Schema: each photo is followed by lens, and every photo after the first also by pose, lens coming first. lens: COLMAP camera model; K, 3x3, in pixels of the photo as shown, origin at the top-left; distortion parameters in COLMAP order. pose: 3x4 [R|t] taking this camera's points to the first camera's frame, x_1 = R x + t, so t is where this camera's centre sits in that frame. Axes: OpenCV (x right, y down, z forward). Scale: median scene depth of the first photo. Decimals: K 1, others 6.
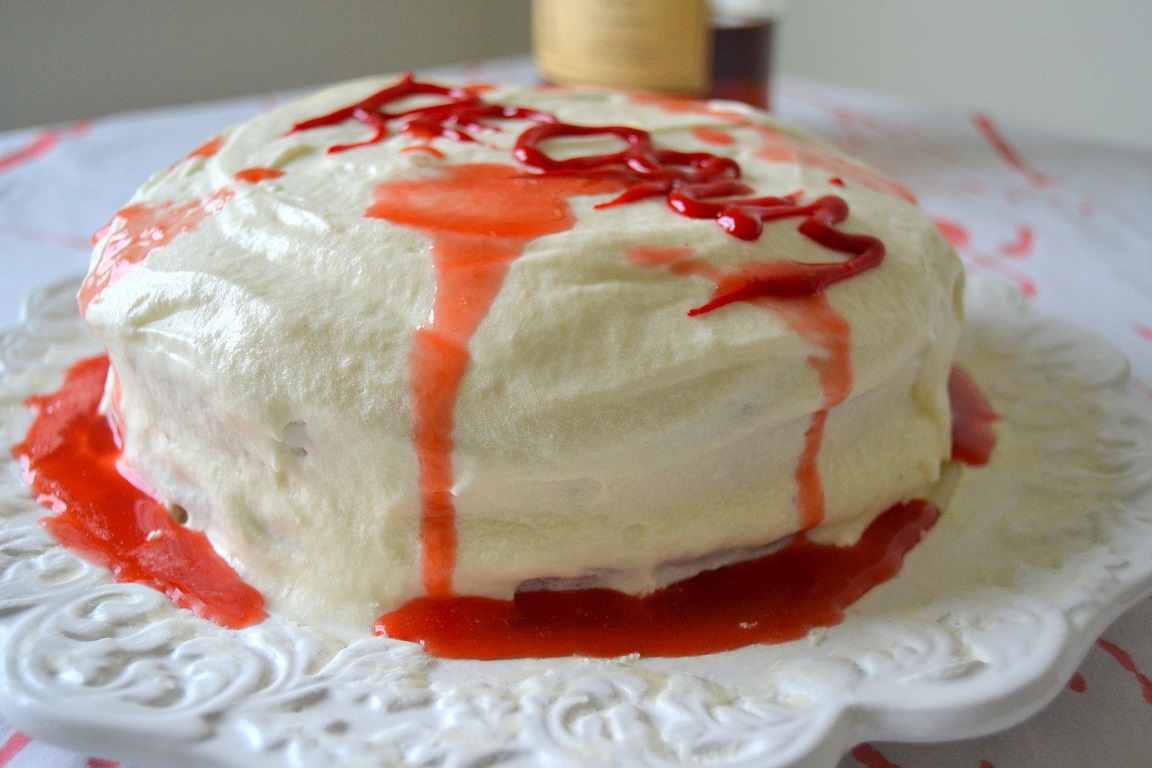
lens RADIAL K [[1177.8, 0, 572.5], [0, 1177.8, 376.7], [0, 0, 1]] dist [-0.077050, 0.000000]
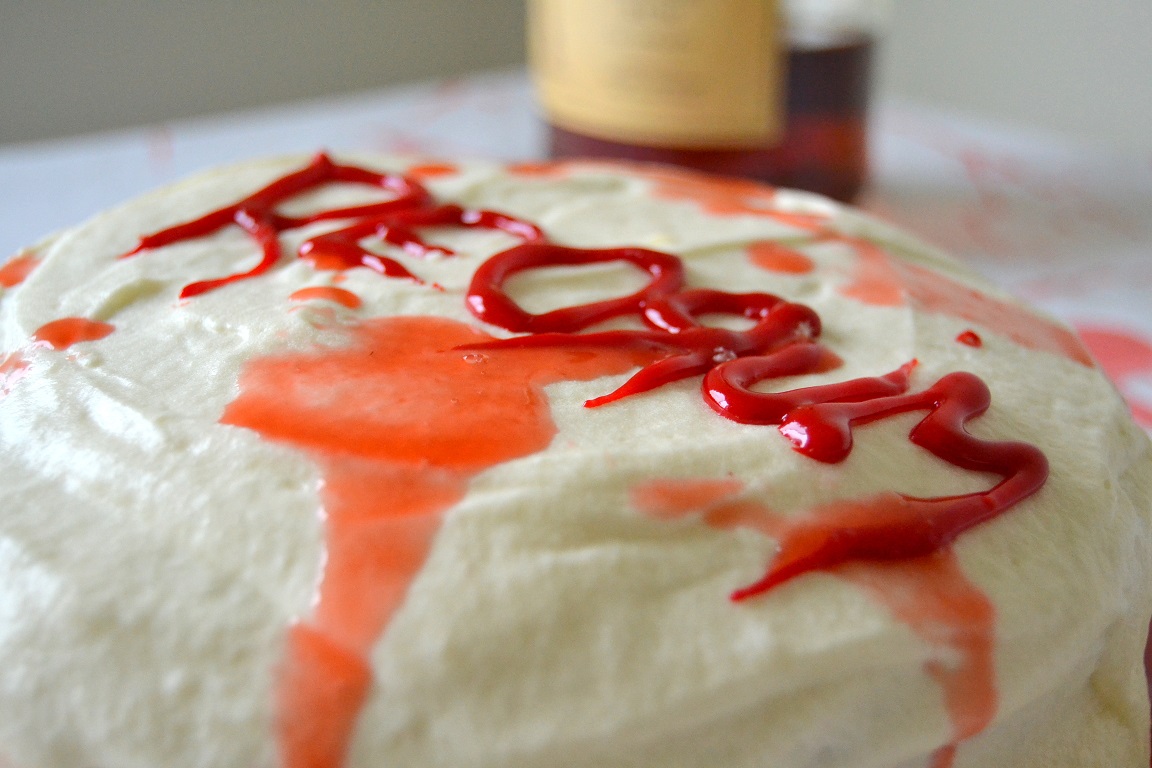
lens RADIAL K [[1596.4, 0, 576.2], [0, 1596.4, 388.0], [0, 0, 1]] dist [-0.059116, 0.000000]
pose [[0.999840, 0.005883, -0.016876, 0.028180], [-0.006721, 0.998722, -0.050084, -0.111572], [0.016560, 0.050190, 0.998602, 0.144965]]
